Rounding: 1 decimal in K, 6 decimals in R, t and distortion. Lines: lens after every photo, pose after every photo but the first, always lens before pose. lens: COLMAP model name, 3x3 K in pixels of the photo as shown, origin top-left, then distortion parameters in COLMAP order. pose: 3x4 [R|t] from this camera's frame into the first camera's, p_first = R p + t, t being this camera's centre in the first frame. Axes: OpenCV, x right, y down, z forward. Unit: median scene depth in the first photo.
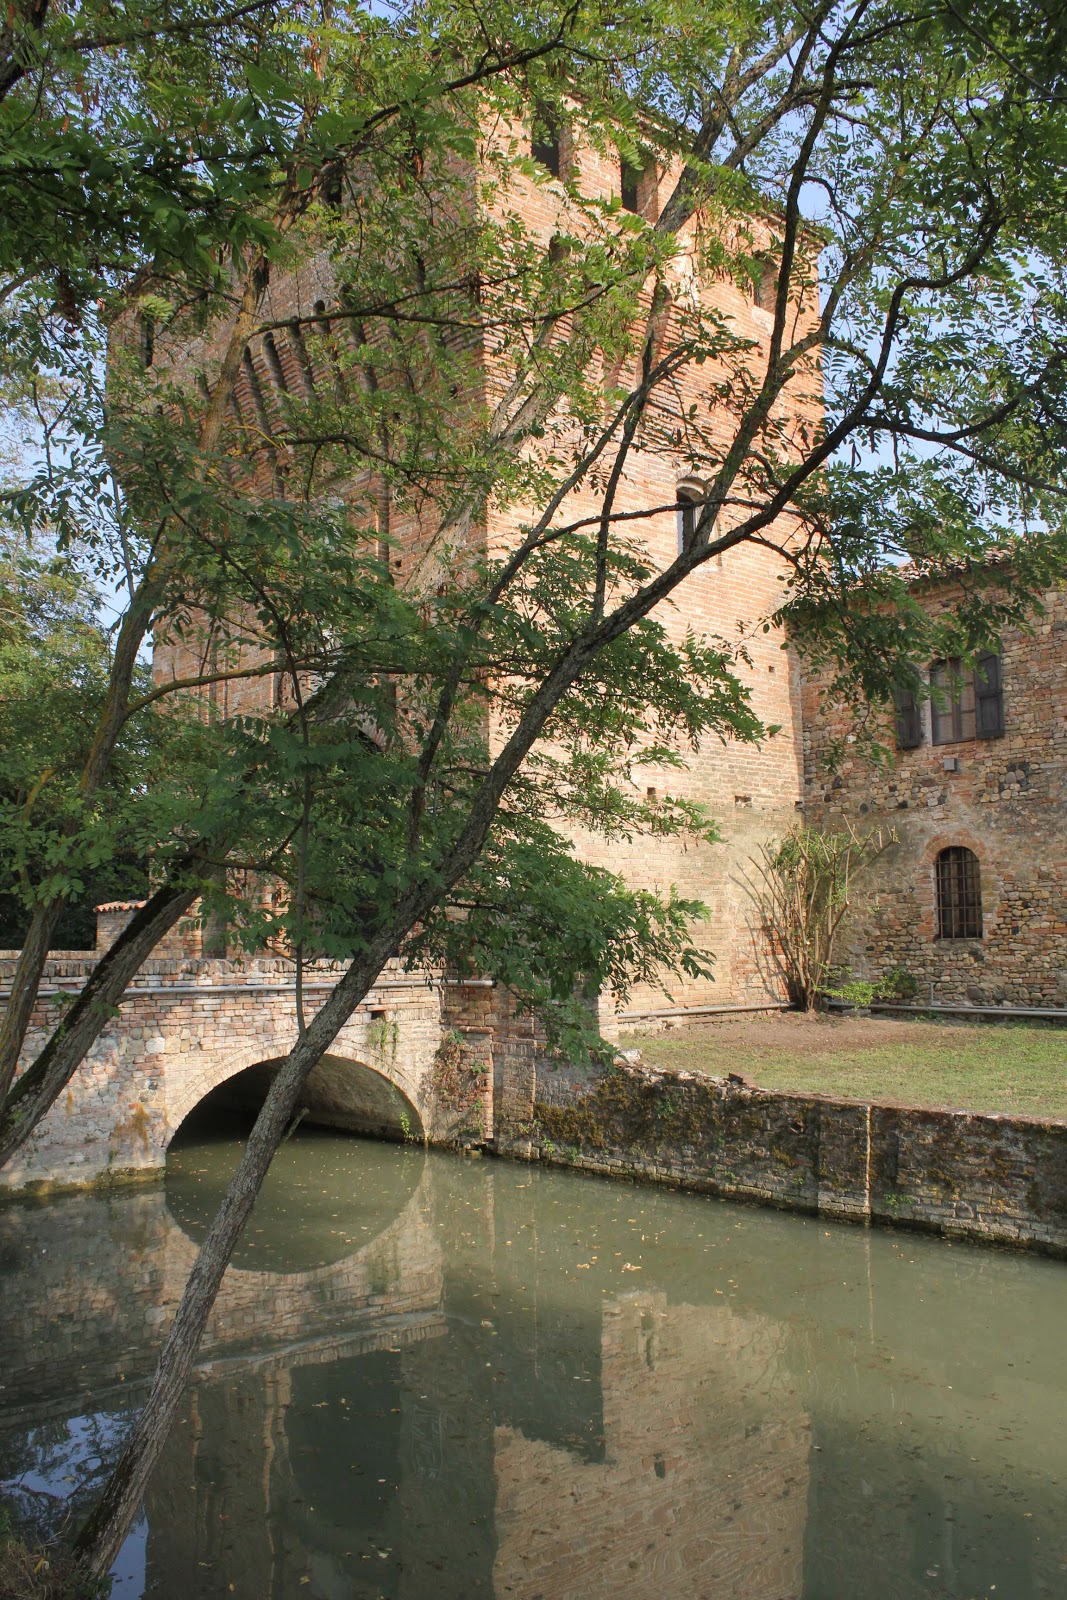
lens RADIAL K [[1344.0, 0, 521.9], [0, 1344.0, 806.2], [0, 0, 1]] dist [-0.170006, 0.146530]
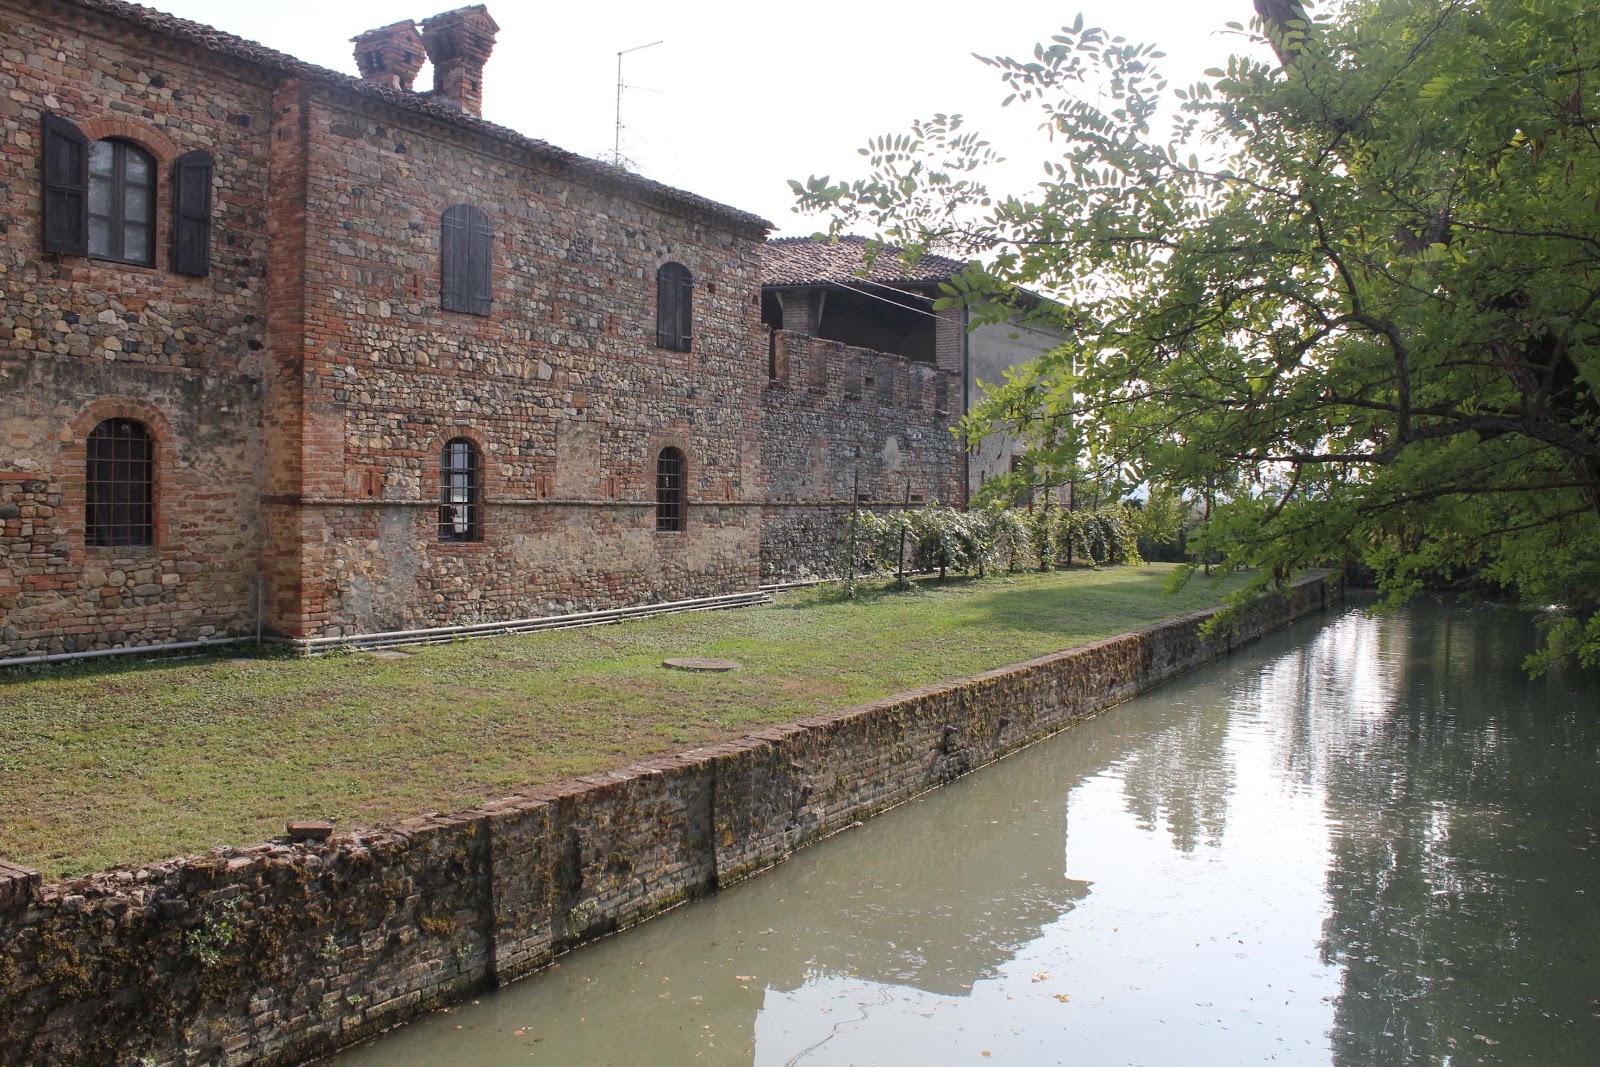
lens RADIAL K [[1344.0, 0, 810.8], [0, 1344.0, 512.7], [0, 0, 1]] dist [-0.170006, 0.146530]
pose [[-0.363327, -0.002465, 0.931659, -0.338597], [-0.097951, 0.994556, -0.035567, 0.056966], [-0.926498, -0.104179, -0.361590, 0.820798]]
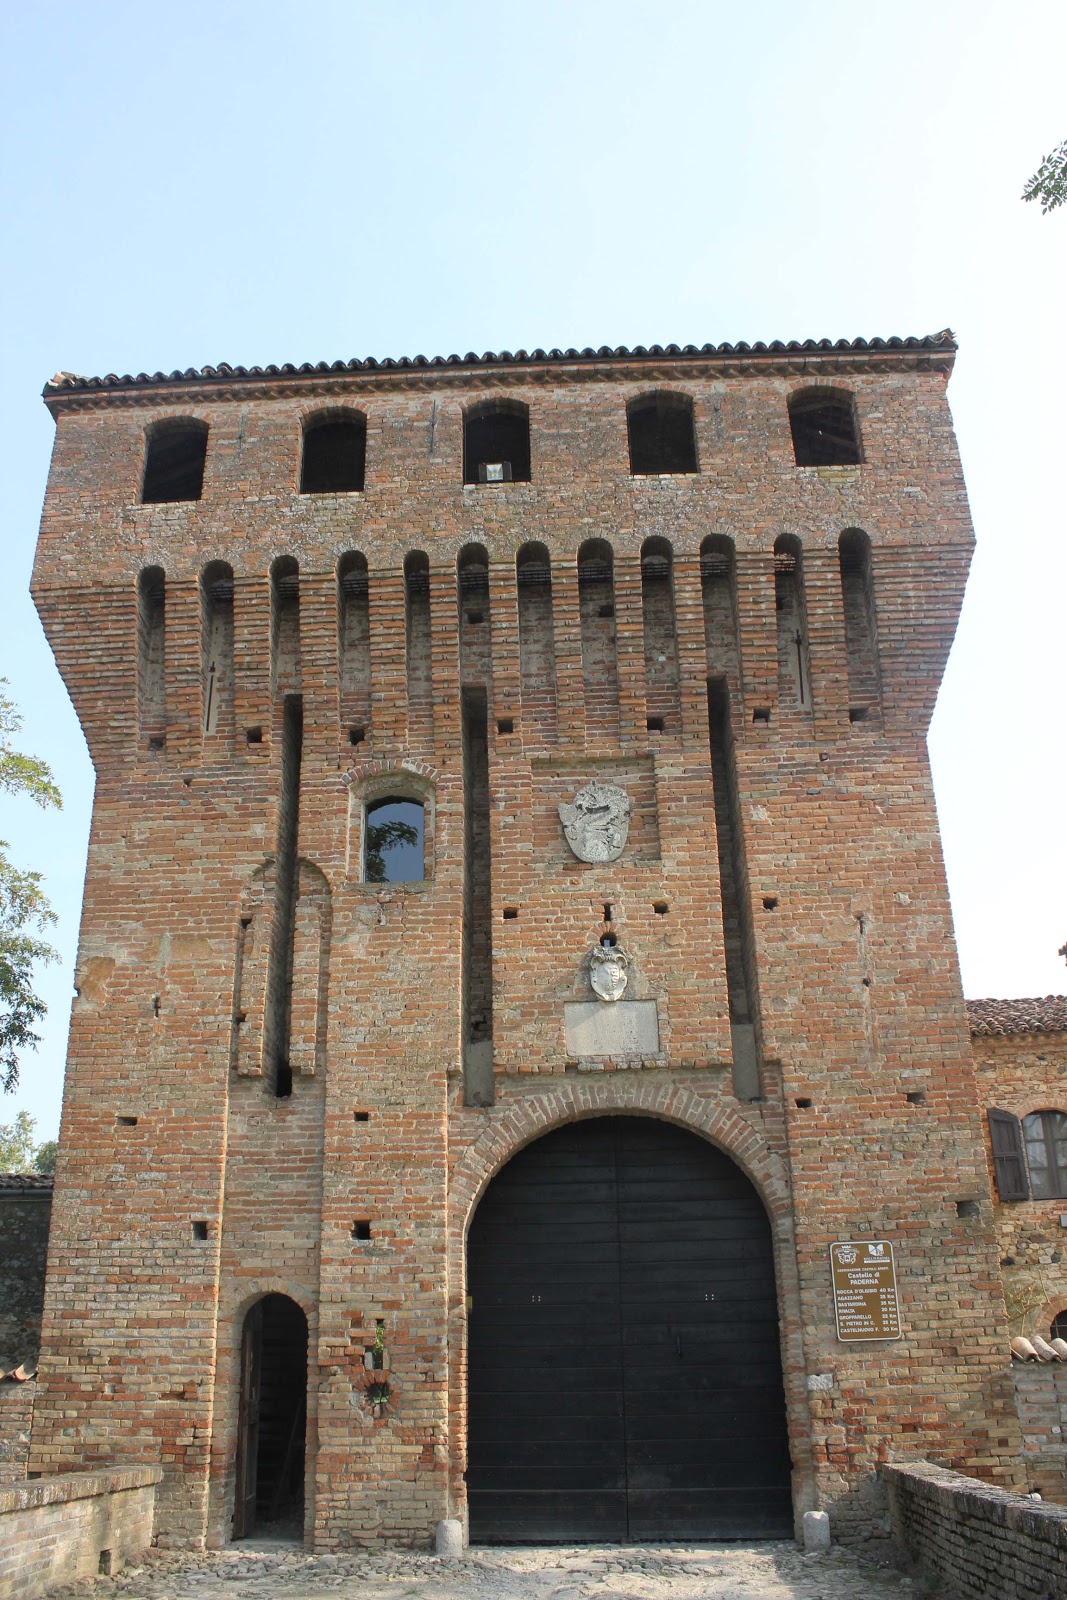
lens RADIAL K [[1344.0, 0, 502.7], [0, 1344.0, 798.3], [0, 0, 1]] dist [-0.170006, 0.146530]
pose [[0.716537, 0.280012, 0.638881, -0.763902], [-0.063015, 0.938132, -0.340495, 0.030959], [-0.694697, 0.203718, 0.689851, 0.636596]]
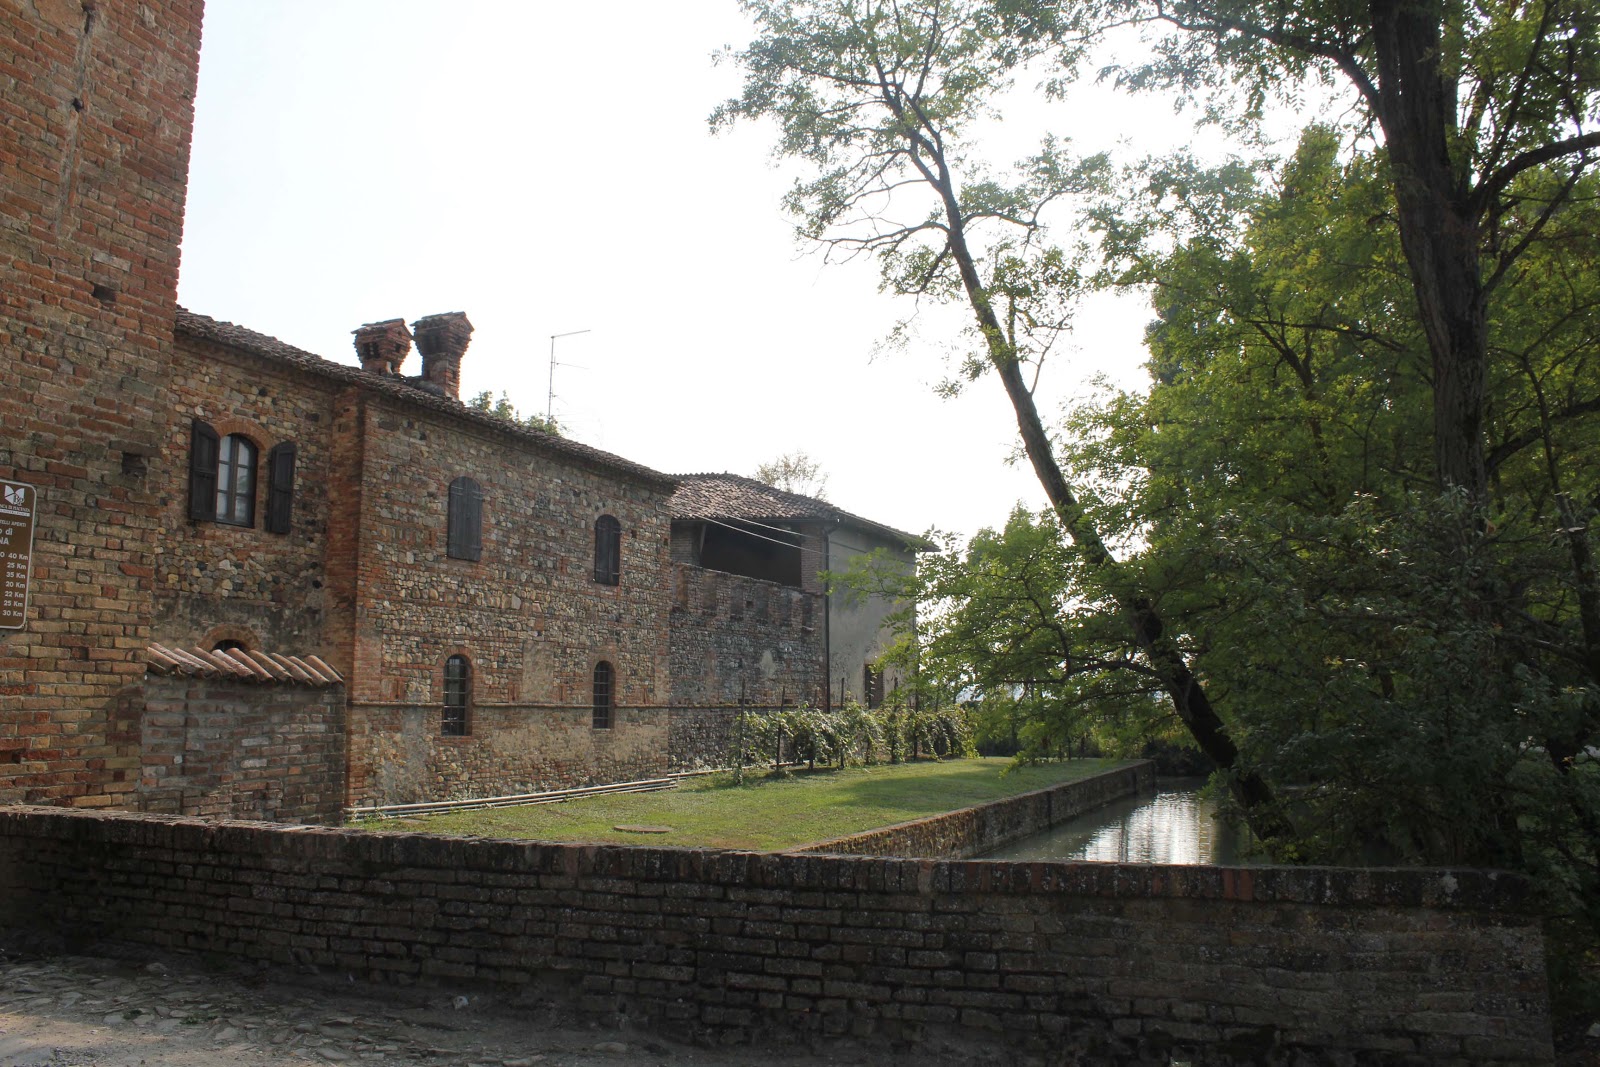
lens RADIAL K [[1344.0, 0, 815.4], [0, 1344.0, 508.2], [0, 0, 1]] dist [-0.170006, 0.146530]
pose [[-0.473343, 0.136500, 0.870238, -0.617705], [-0.085082, 0.976217, -0.199401, 0.079467], [-0.876760, -0.168427, -0.450472, 1.005565]]
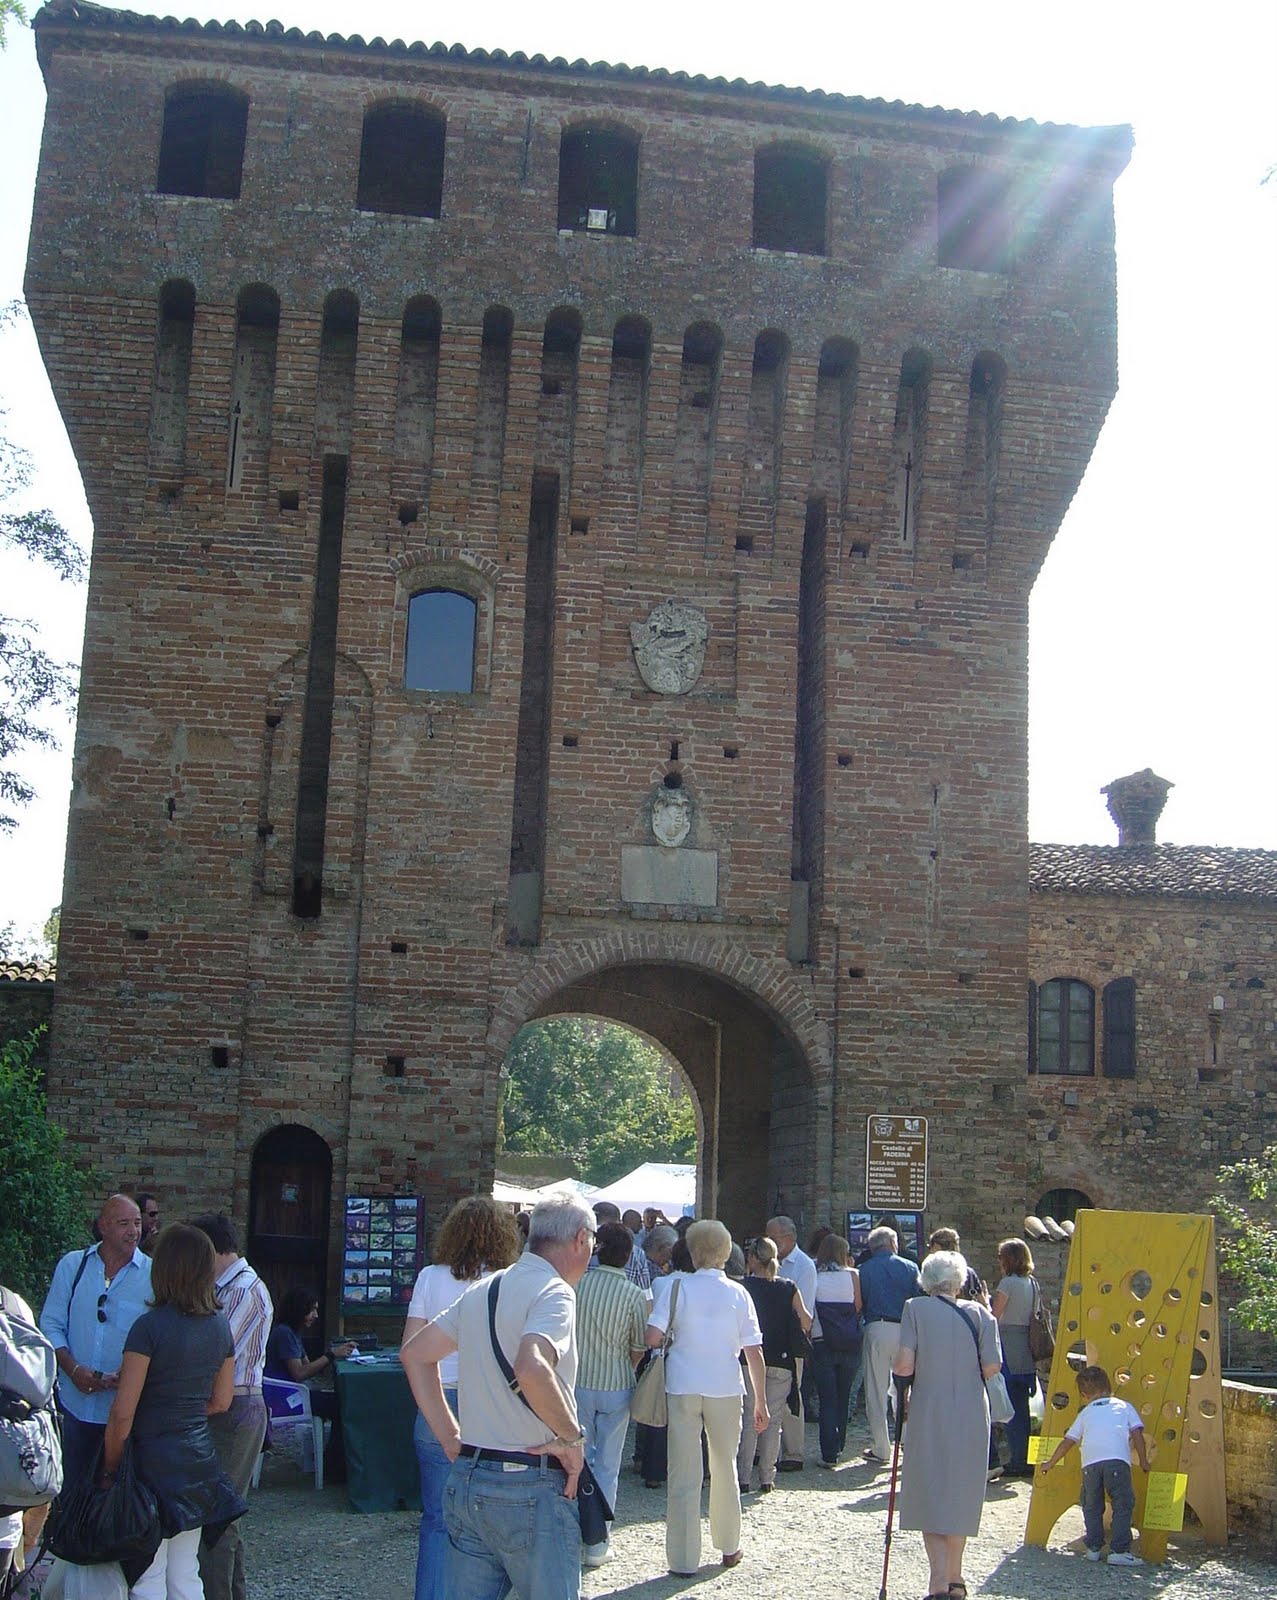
lens RADIAL K [[1990.2, 0, 601.2], [0, 1990.2, 888.6], [0, 0, 1]] dist [-0.145217, 0.000000]
pose [[0.561416, 0.165790, 0.810756, -1.103958], [-0.126169, 0.985420, -0.114140, 0.024202], [-0.817859, -0.038212, 0.574149, 0.554543]]
